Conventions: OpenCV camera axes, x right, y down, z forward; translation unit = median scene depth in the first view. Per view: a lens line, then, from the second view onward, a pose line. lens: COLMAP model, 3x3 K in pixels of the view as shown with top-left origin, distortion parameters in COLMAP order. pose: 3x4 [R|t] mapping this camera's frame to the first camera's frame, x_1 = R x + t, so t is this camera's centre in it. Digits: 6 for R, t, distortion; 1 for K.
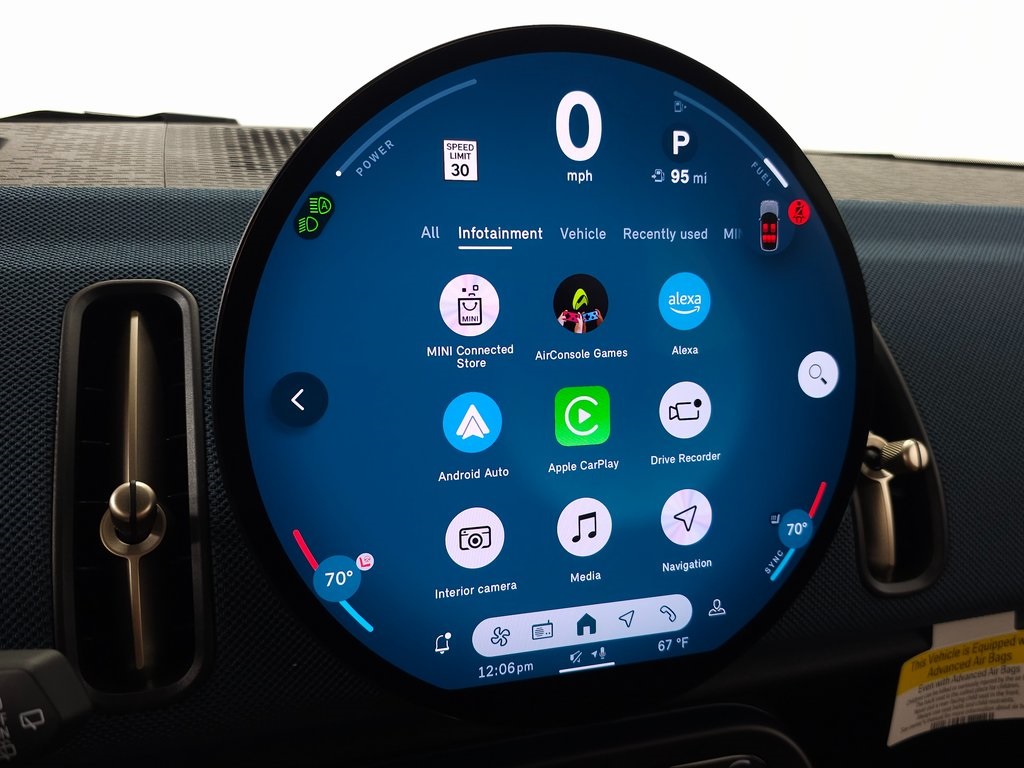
lens RADIAL K [[862.4, 0, 508.4], [0, 862.4, 386.7], [0, 0, 1]] dist [0.013585, -0.011244]
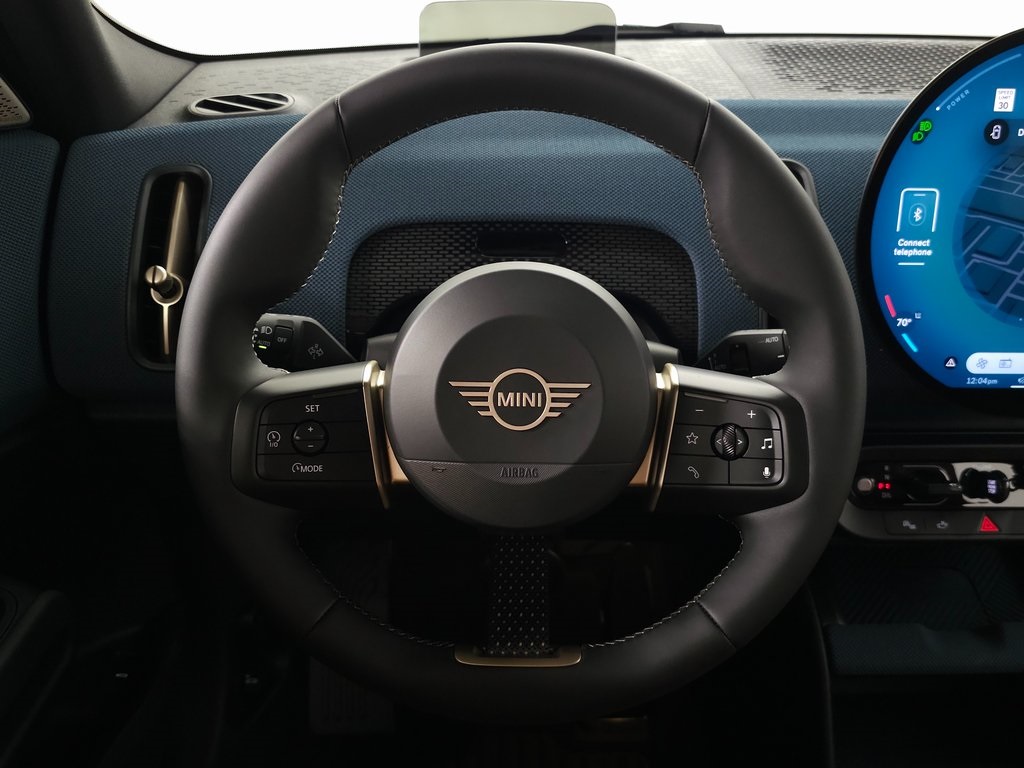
lens RADIAL K [[862.4, 0, 508.4], [0, 862.4, 386.7], [0, 0, 1]] dist [0.013585, -0.011244]
pose [[0.962068, 0.099632, -0.253967, -0.497469], [-0.054799, 0.982528, 0.177863, 0.059592], [0.267251, -0.157199, 0.950718, -1.027540]]
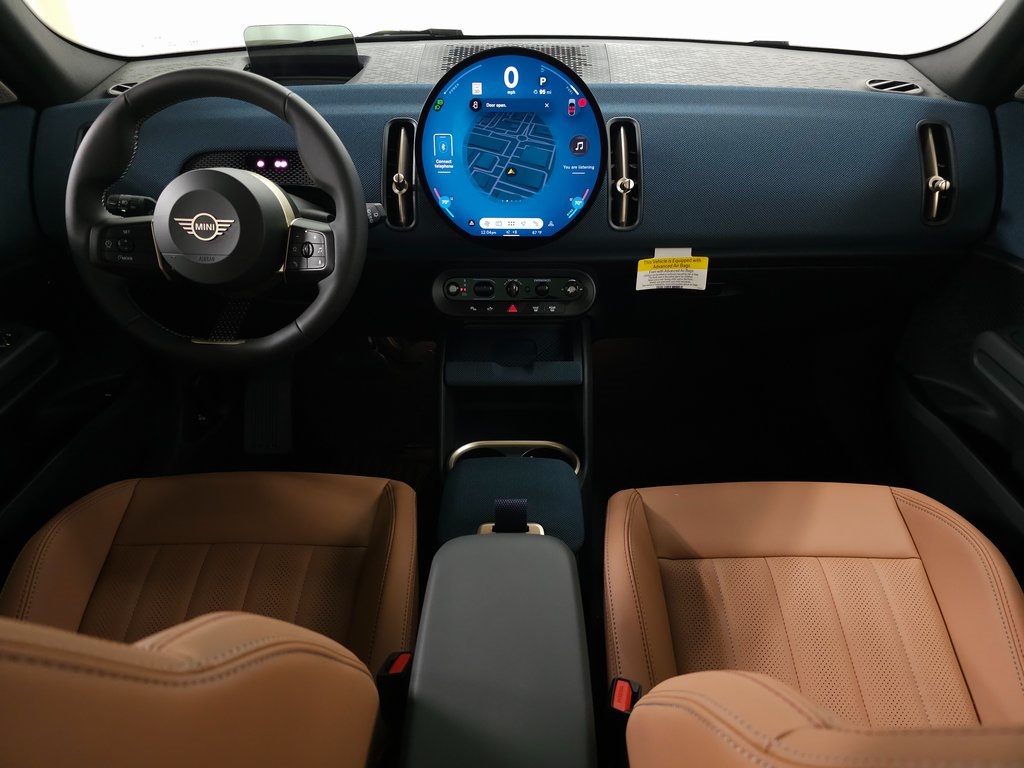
lens RADIAL K [[710.3, 0, 540.1], [0, 710.3, 382.3], [0, 0, 1]] dist [0.073458, -0.069530]
pose [[0.949193, 0.135364, -0.284095, 1.158589], [-0.050236, 0.956361, 0.287837, 0.040888], [0.310660, -0.258941, 0.914571, -1.918030]]
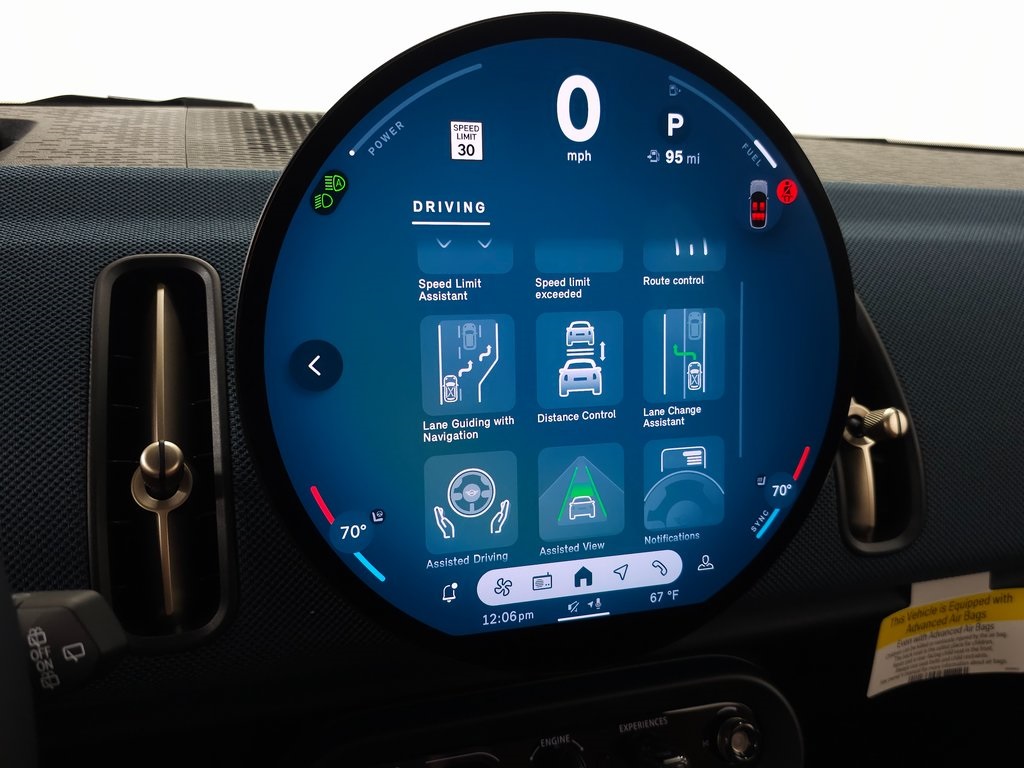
lens RADIAL K [[836.9, 0, 511.8], [0, 836.9, 390.8], [0, 0, 1]] dist [0.013428, -0.006675]
pose [[0.999982, 0.003213, -0.005061, 0.005760], [-0.003077, 0.999640, 0.026647, 0.016186], [0.005145, -0.026631, 0.999632, -0.035697]]
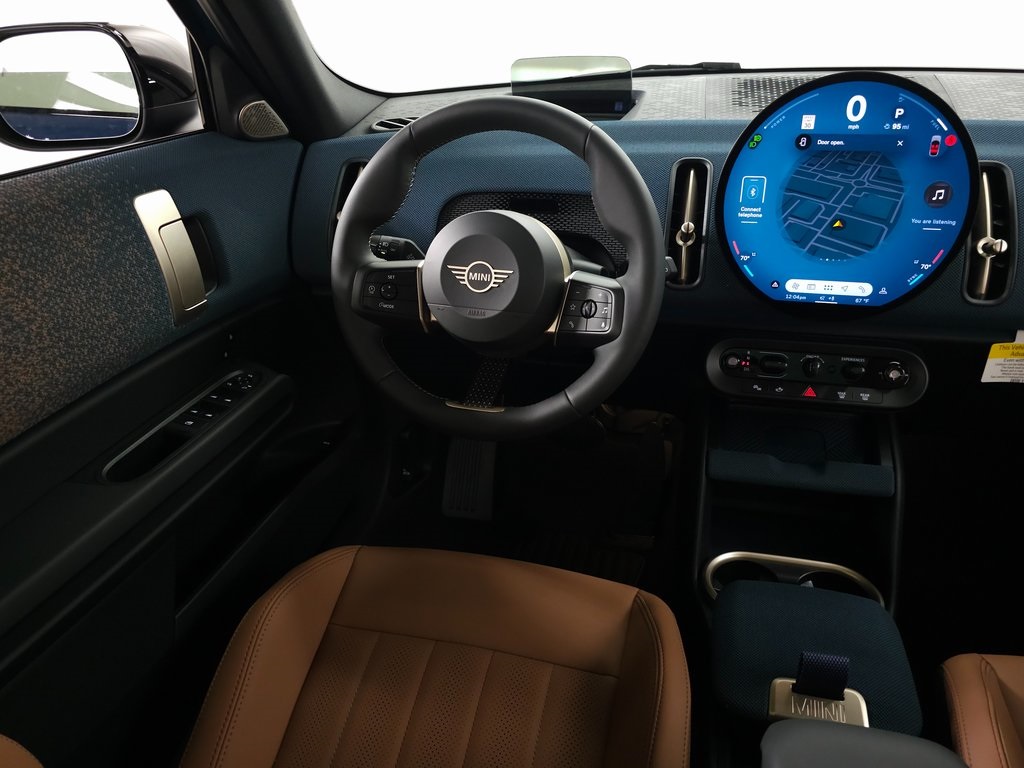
lens RADIAL K [[731.1, 0, 521.3], [0, 731.1, 382.4], [0, 0, 1]] dist [0.066396, -0.085597]
pose [[0.850398, 0.192908, -0.489499, 0.487886], [-0.083636, 0.968094, 0.236218, 0.082177], [0.519449, -0.159940, 0.839400, -1.677531]]
